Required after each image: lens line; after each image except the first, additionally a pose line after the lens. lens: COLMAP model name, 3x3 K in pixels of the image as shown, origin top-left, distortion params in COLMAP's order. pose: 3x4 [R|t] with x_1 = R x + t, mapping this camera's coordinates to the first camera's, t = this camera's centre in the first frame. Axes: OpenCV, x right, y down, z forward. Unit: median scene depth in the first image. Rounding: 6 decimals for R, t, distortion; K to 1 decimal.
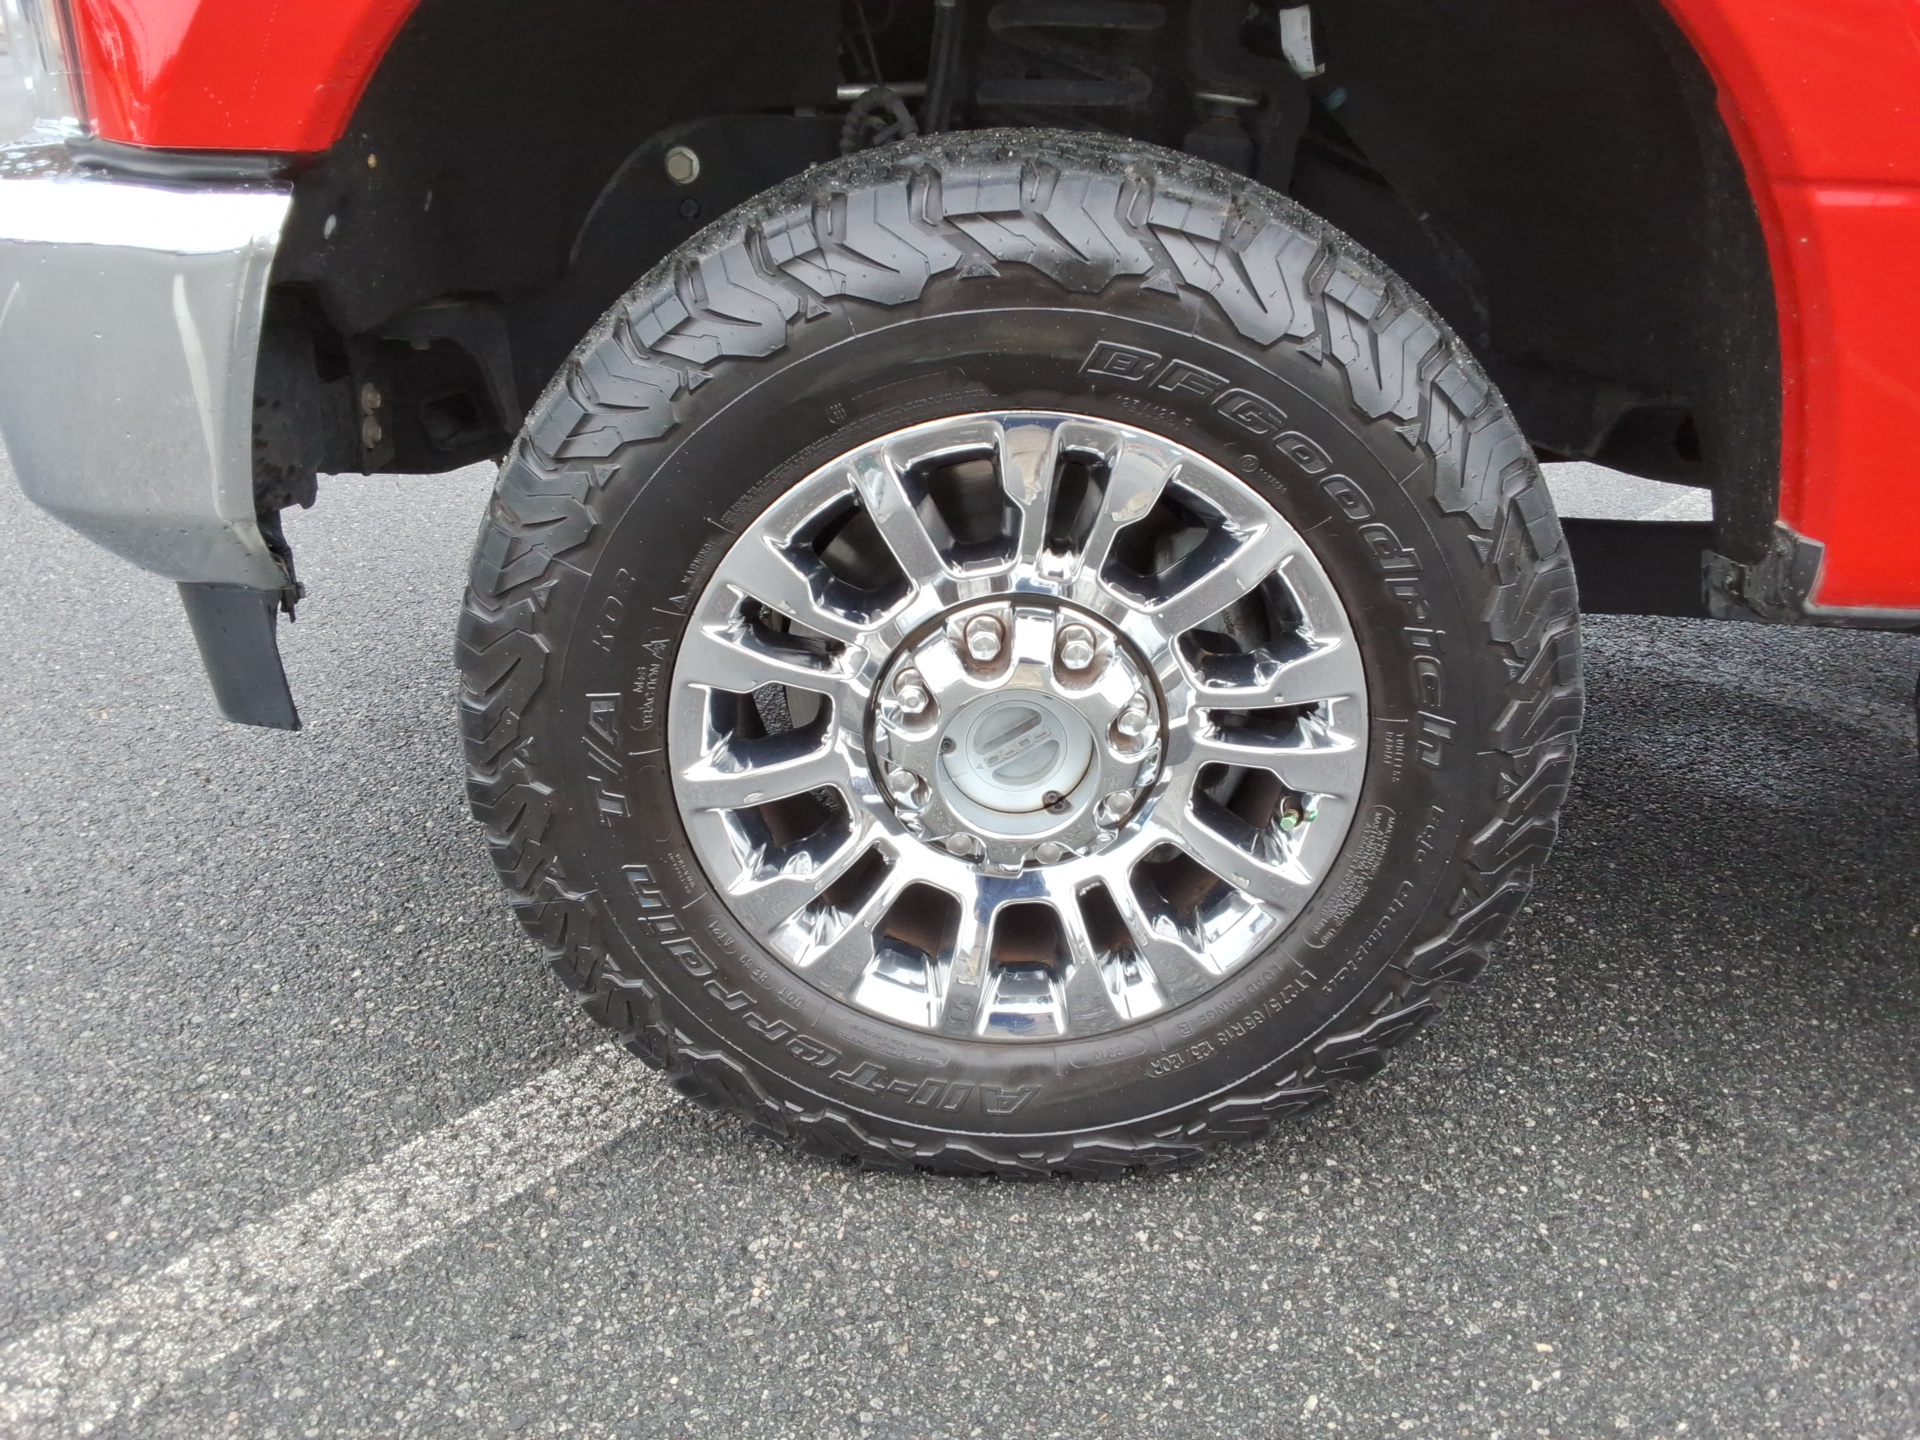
lens RADIAL K [[1527.9, 0, 973.9], [0, 1527.9, 718.6], [0, 0, 1]] dist [0.126234, -0.191958]
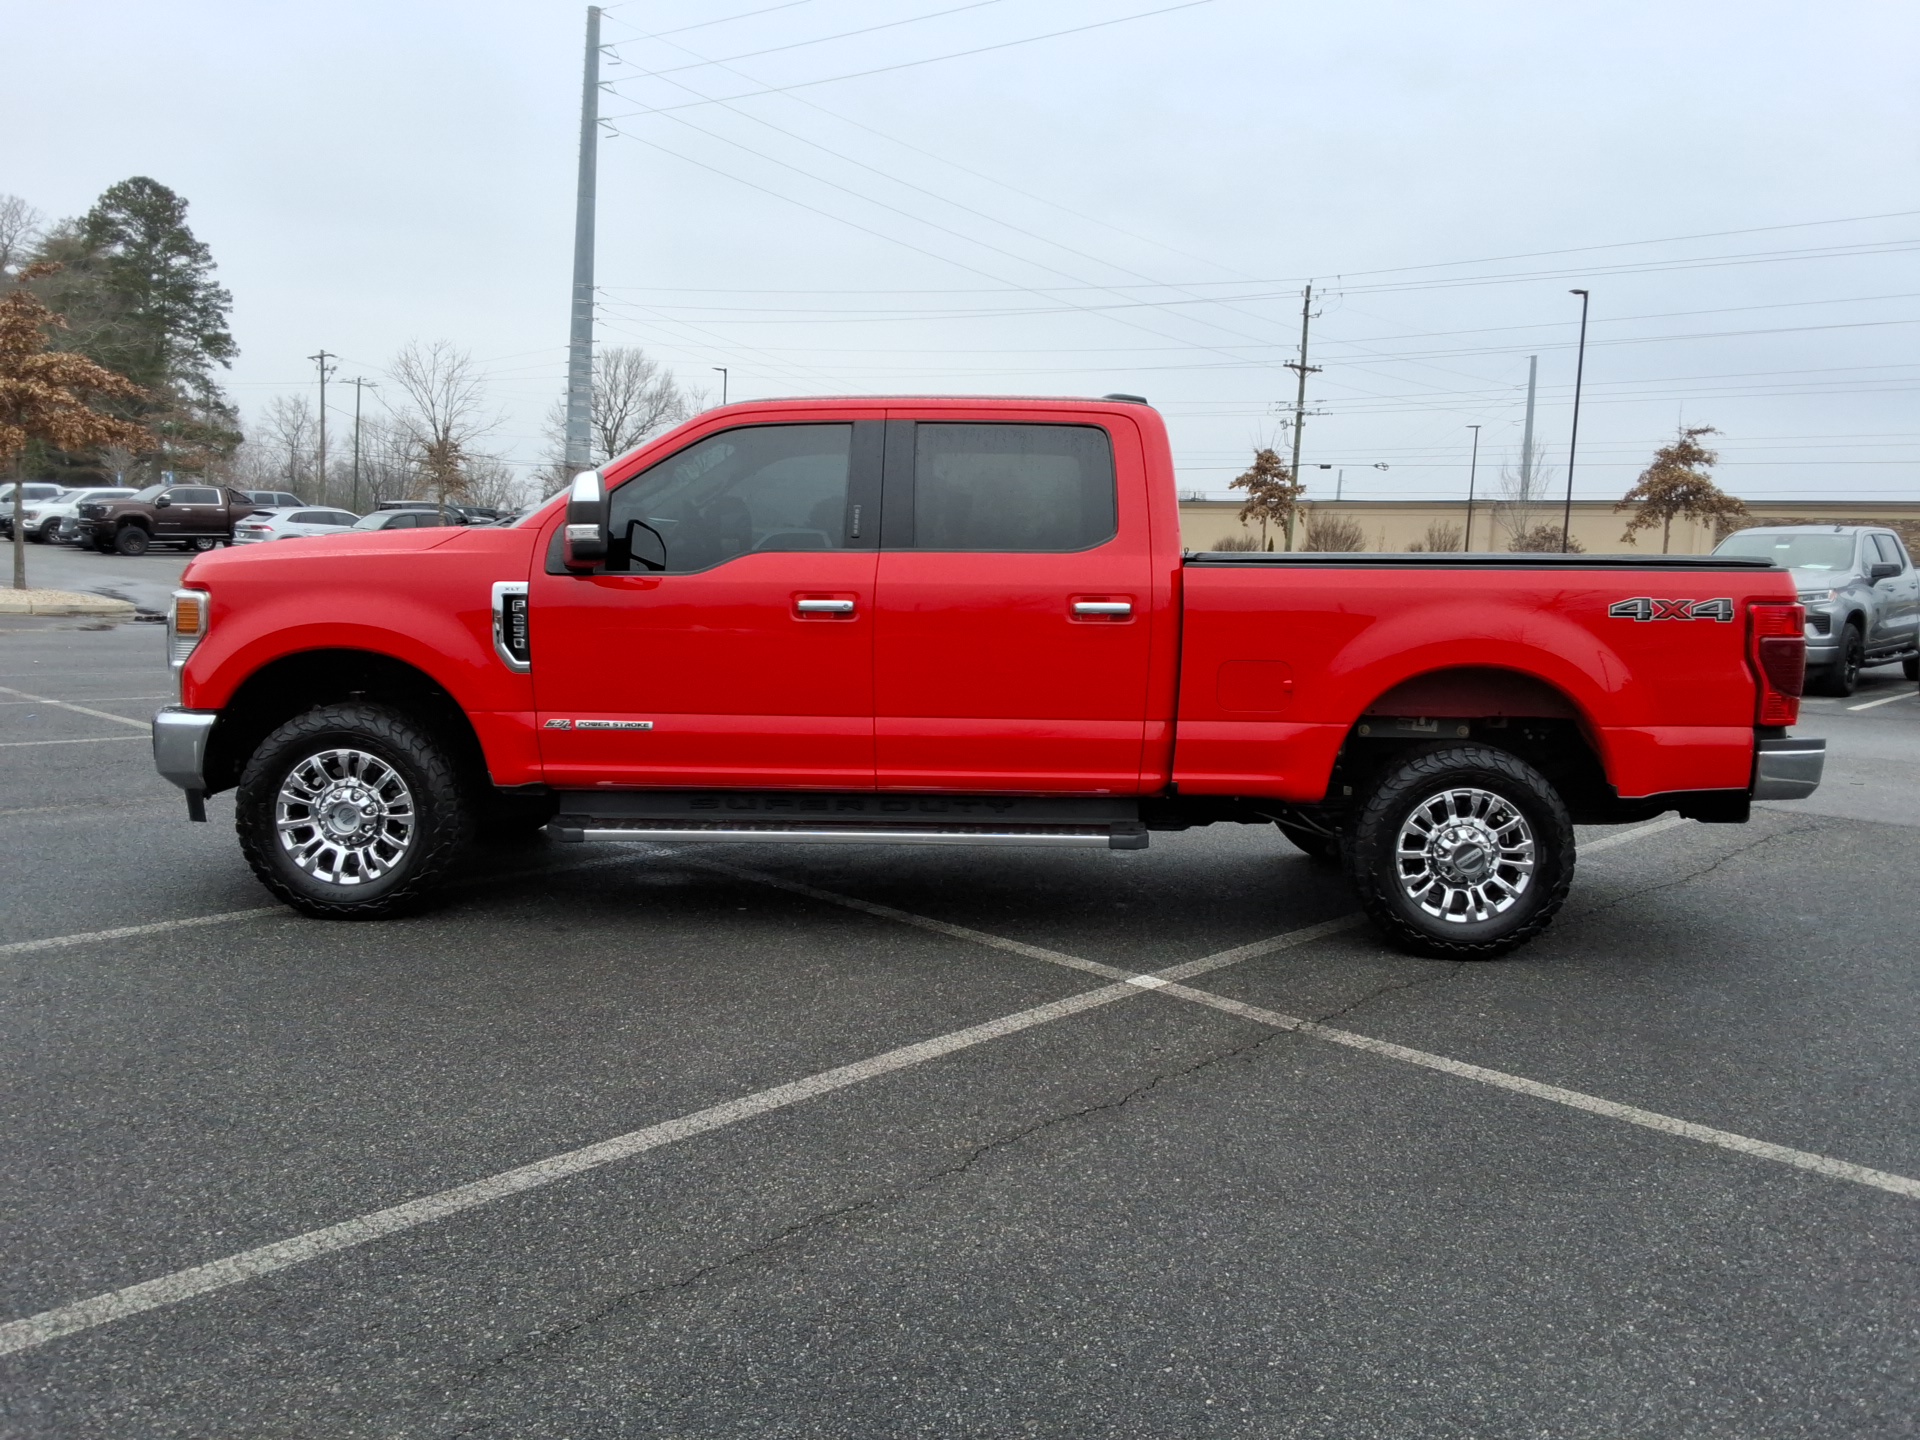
lens RADIAL K [[1527.9, 0, 973.9], [0, 1527.9, 718.6], [0, 0, 1]] dist [0.126234, -0.191958]
pose [[0.999778, -0.009228, 0.018920, 2.083971], [0.014987, 0.943171, -0.331968, 1.503224], [-0.014781, 0.332178, 0.943101, -4.124291]]
